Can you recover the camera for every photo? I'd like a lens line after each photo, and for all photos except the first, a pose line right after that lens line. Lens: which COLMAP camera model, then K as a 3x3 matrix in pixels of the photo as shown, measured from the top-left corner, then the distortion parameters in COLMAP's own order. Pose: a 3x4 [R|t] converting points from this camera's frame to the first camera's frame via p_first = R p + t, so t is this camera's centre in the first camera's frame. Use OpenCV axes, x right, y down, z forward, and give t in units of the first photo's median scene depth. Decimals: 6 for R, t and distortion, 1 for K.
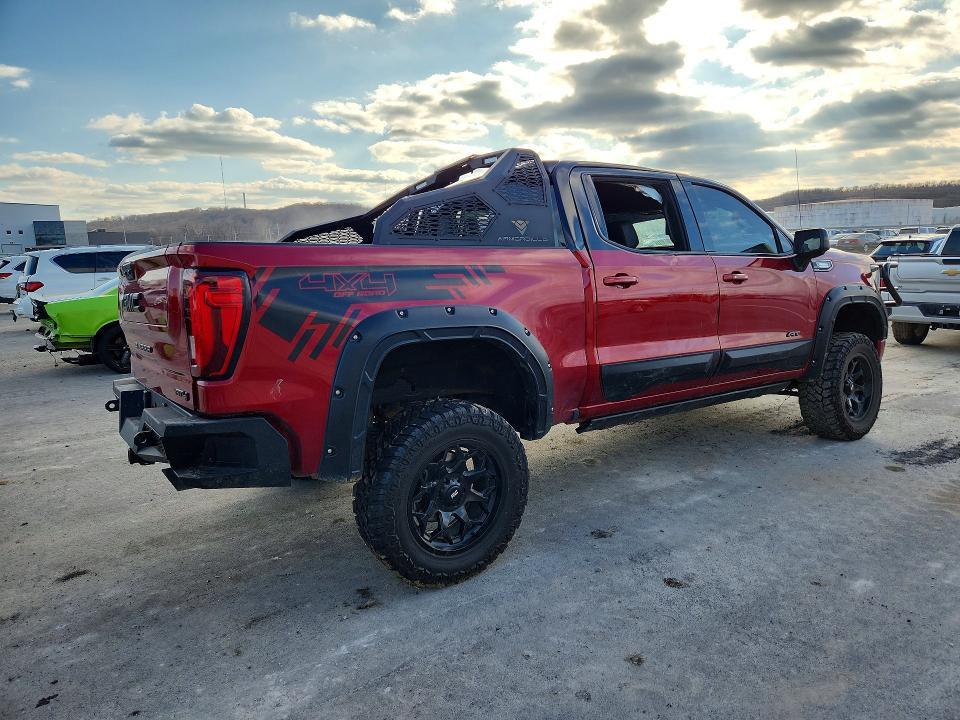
lens RADIAL K [[687.6, 0, 485.1], [0, 687.6, 359.8], [0, 0, 1]] dist [0.003914, 0.000085]
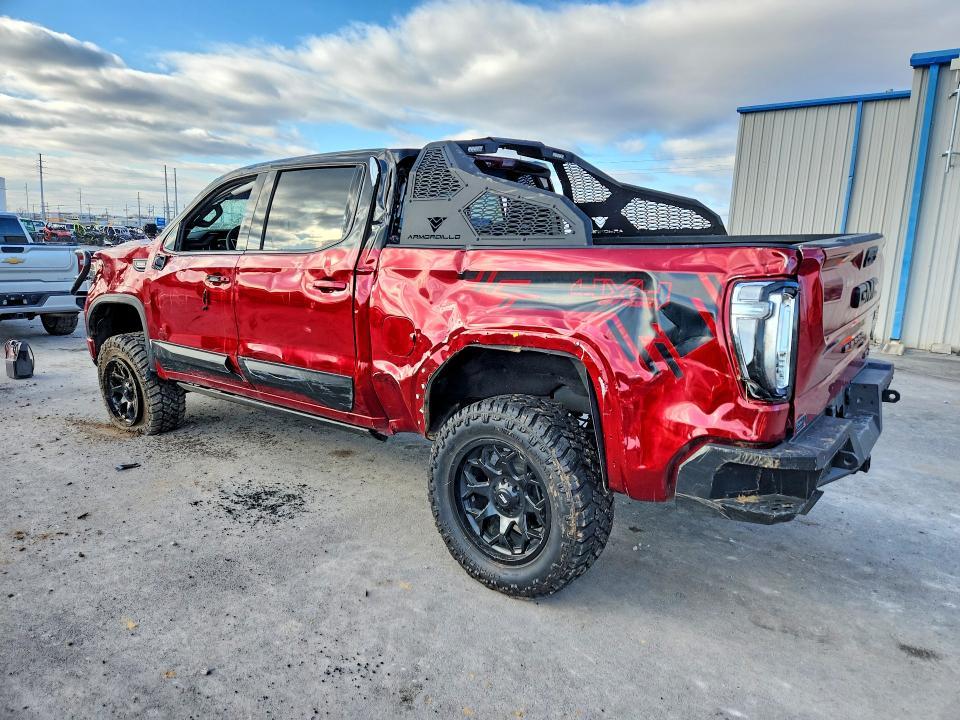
lens RADIAL K [[687.6, 0, 481.9], [0, 687.6, 361.2], [0, 0, 1]] dist [0.003914, 0.000085]
pose [[-0.317137, -0.159464, 0.934877, -1.109623], [0.143302, 0.966387, 0.213451, -0.240396], [-0.937491, 0.201663, -0.283626, 1.604479]]
